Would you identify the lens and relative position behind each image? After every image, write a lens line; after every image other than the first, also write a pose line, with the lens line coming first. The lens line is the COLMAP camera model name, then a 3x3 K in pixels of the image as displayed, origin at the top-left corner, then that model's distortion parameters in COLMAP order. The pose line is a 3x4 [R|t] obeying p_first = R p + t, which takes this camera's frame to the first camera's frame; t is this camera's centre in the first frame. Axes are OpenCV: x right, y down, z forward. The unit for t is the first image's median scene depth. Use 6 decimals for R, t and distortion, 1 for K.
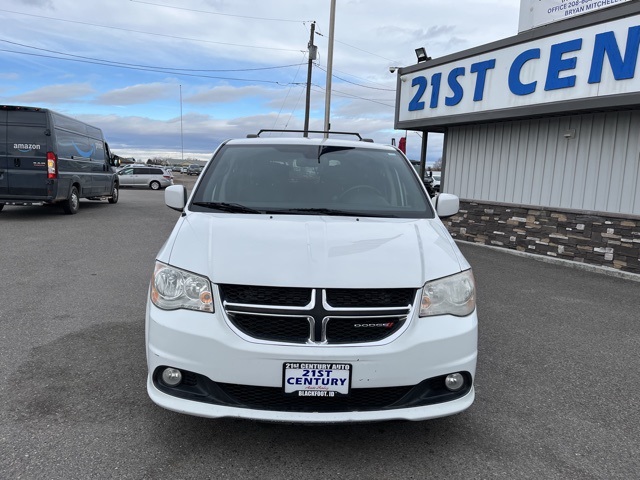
lens RADIAL K [[483.9, 0, 314.8], [0, 483.9, 231.0], [0, 0, 1]] dist [0.088559, -0.138062]
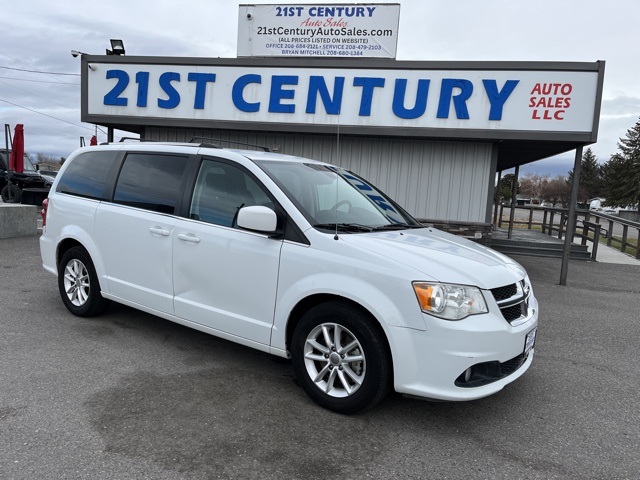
lens RADIAL K [[476.7, 0, 318.5], [0, 476.7, 238.1], [0, 0, 1]] dist [0.062878, -0.081975]
pose [[0.607249, -0.084966, 0.789955, -0.404412], [0.056734, 0.996364, 0.063554, -0.037148], [-0.792483, 0.006224, 0.609862, 0.159003]]
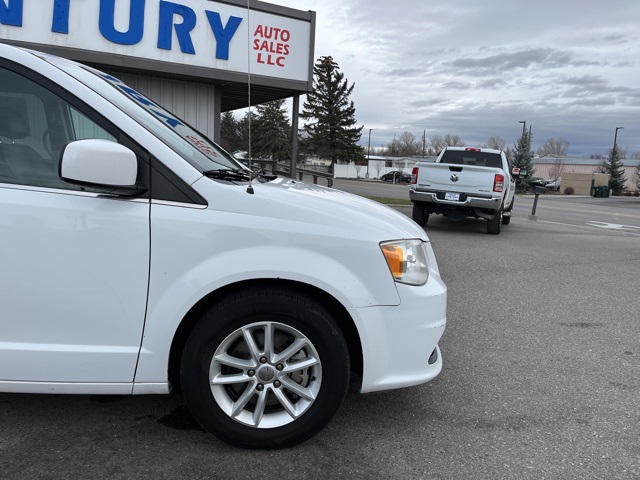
lens RADIAL K [[476.7, 0, 318.5], [0, 476.7, 238.1], [0, 0, 1]] dist [0.062878, -0.081975]
pose [[-0.034491, -0.198064, 0.979582, -0.342865], [0.059492, 0.978020, 0.199843, -0.035289], [-0.997633, 0.065170, -0.021950, 0.340642]]
